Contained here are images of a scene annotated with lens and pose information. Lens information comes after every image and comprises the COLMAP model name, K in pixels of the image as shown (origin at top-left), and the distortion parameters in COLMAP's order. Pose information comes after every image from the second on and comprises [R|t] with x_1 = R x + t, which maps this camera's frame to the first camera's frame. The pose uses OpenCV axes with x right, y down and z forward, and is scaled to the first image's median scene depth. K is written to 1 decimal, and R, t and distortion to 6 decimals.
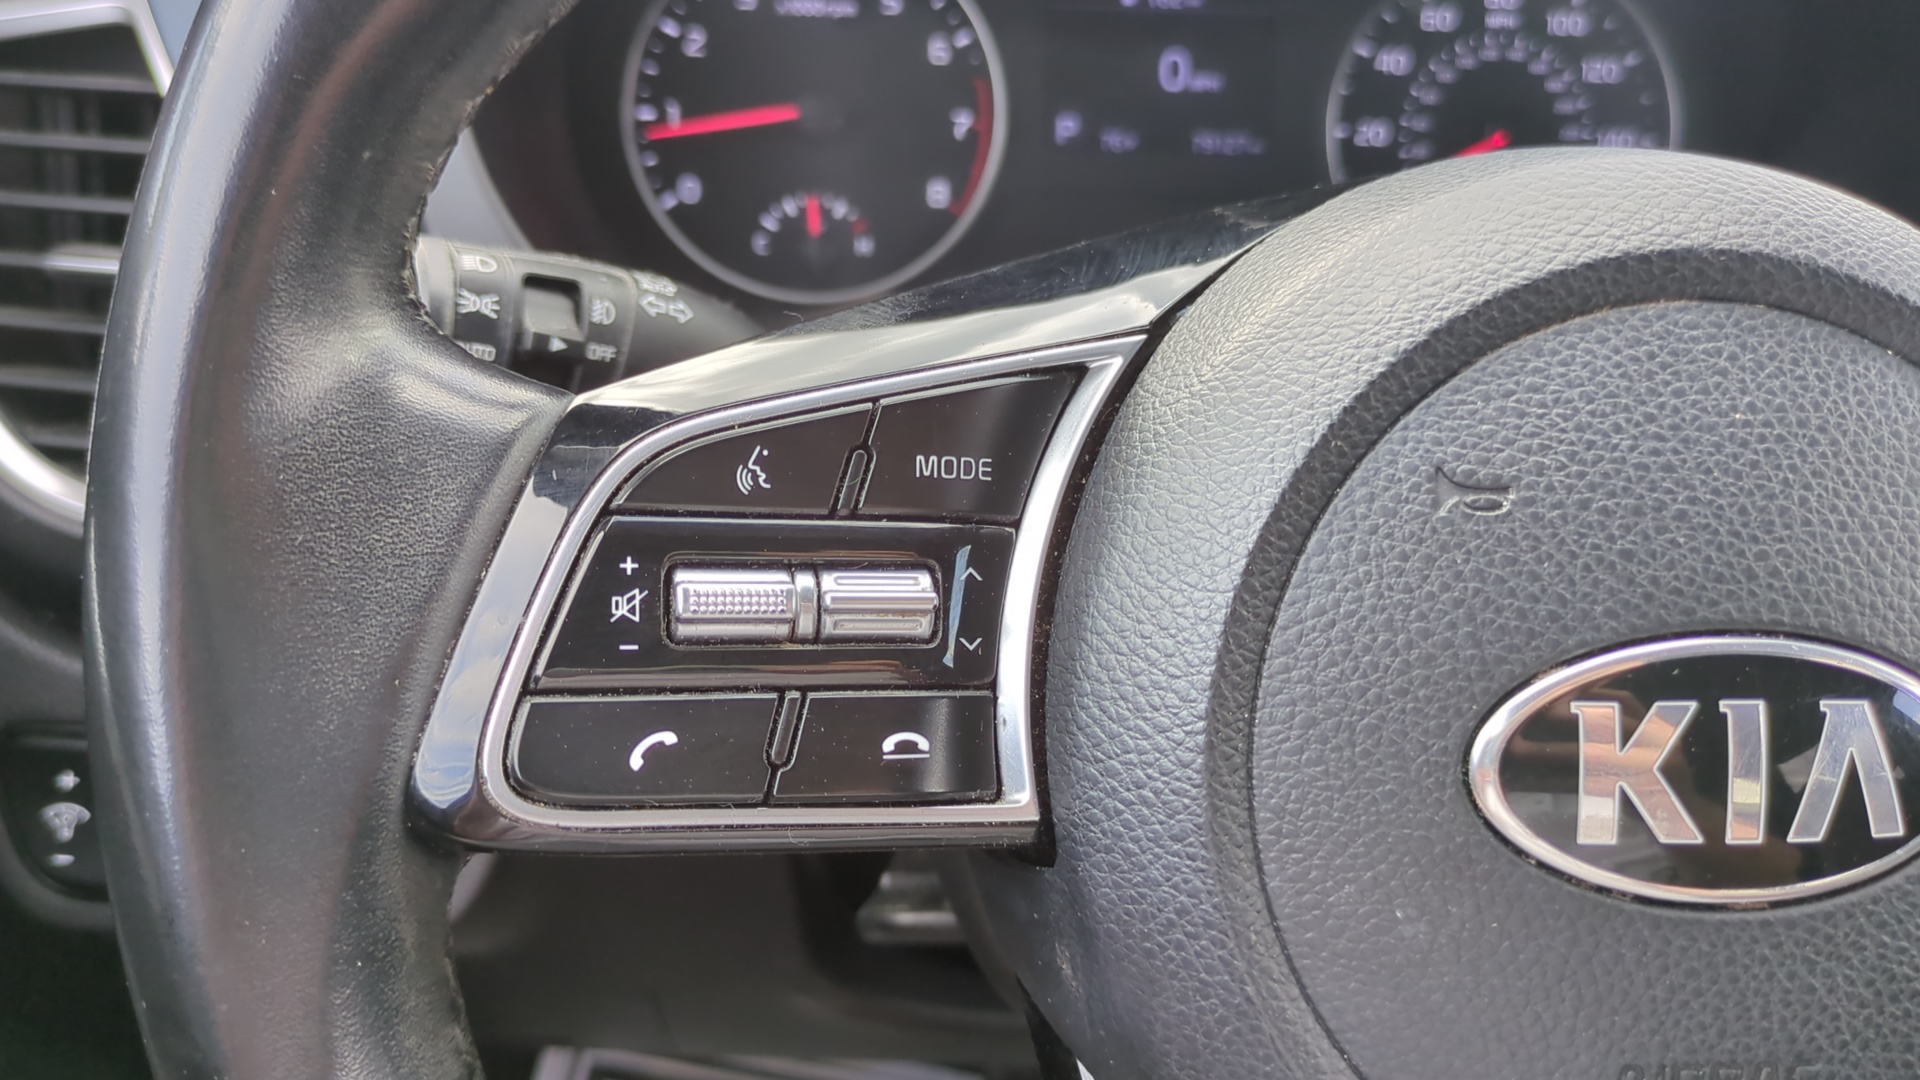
lens RADIAL K [[1616.9, 0, 968.8], [0, 1616.9, 536.8], [0, 0, 1]] dist [0.007703, -0.004290]
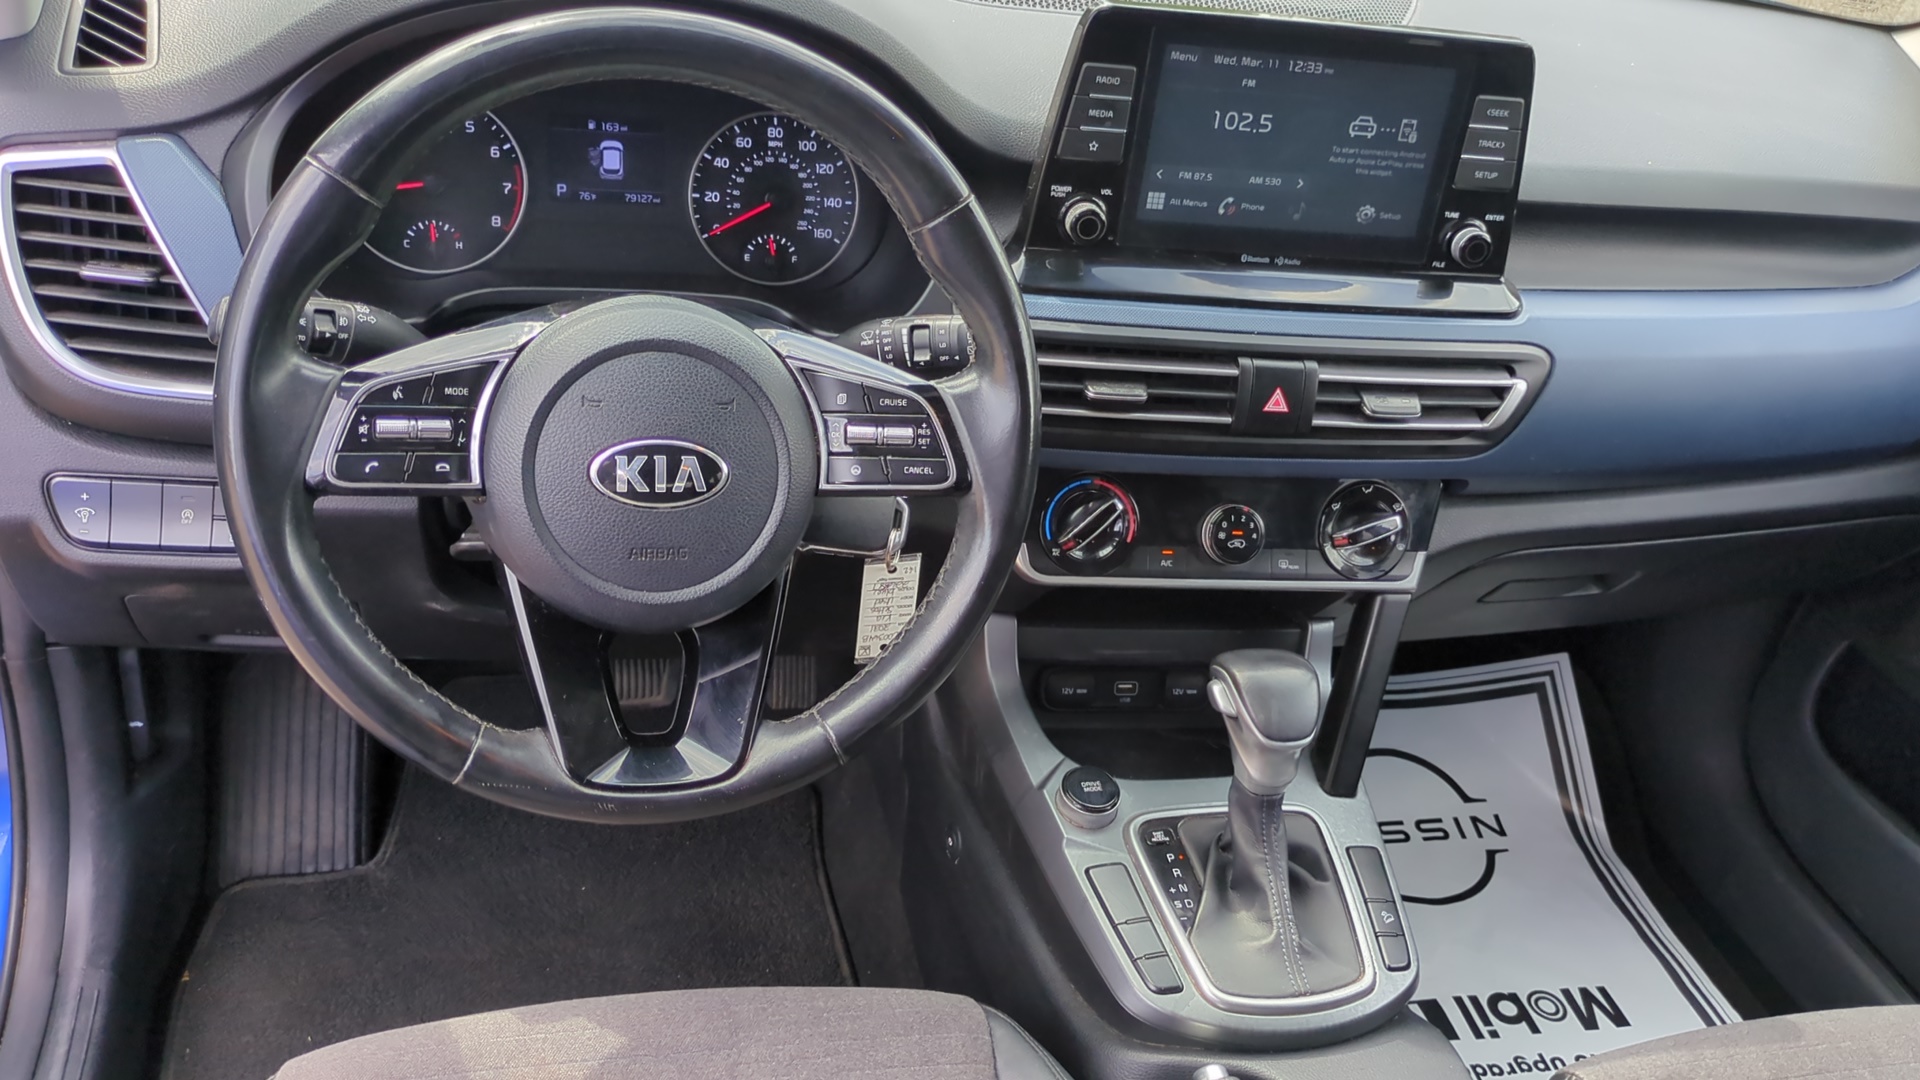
lens RADIAL K [[1616.9, 0, 966.5], [0, 1616.9, 542.3], [0, 0, 1]] dist [0.007703, -0.004290]
pose [[0.982356, -0.003422, 0.186991, 0.313908], [-0.020839, 0.991604, 0.127622, -0.140352], [-0.185858, -0.129267, 0.974036, -2.012565]]
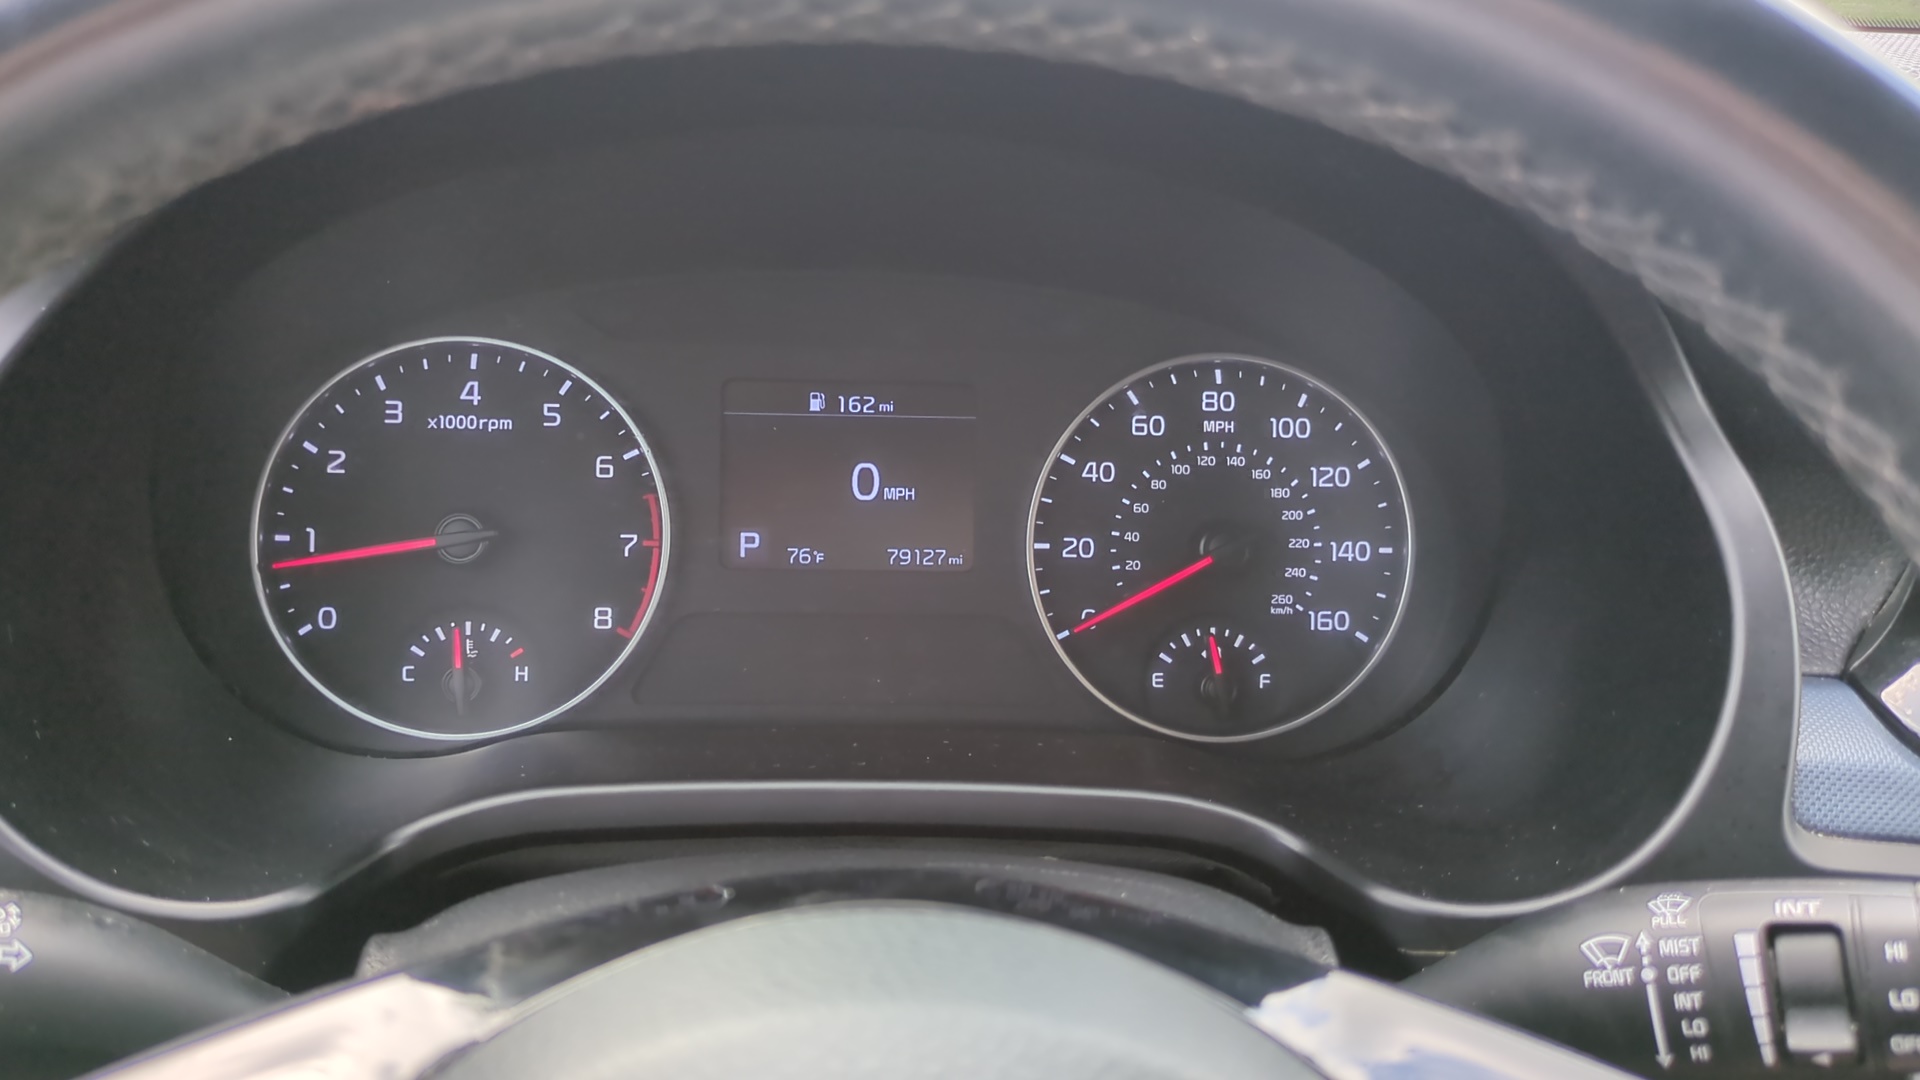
lens RADIAL K [[1616.9, 0, 961.0], [0, 1616.9, 539.0], [0, 0, 1]] dist [0.007703, -0.004290]
pose [[0.999825, -0.001194, -0.018689, 0.347922], [-0.000723, 0.994760, -0.102234, -0.279043], [0.018713, 0.102229, 0.994585, 0.140346]]
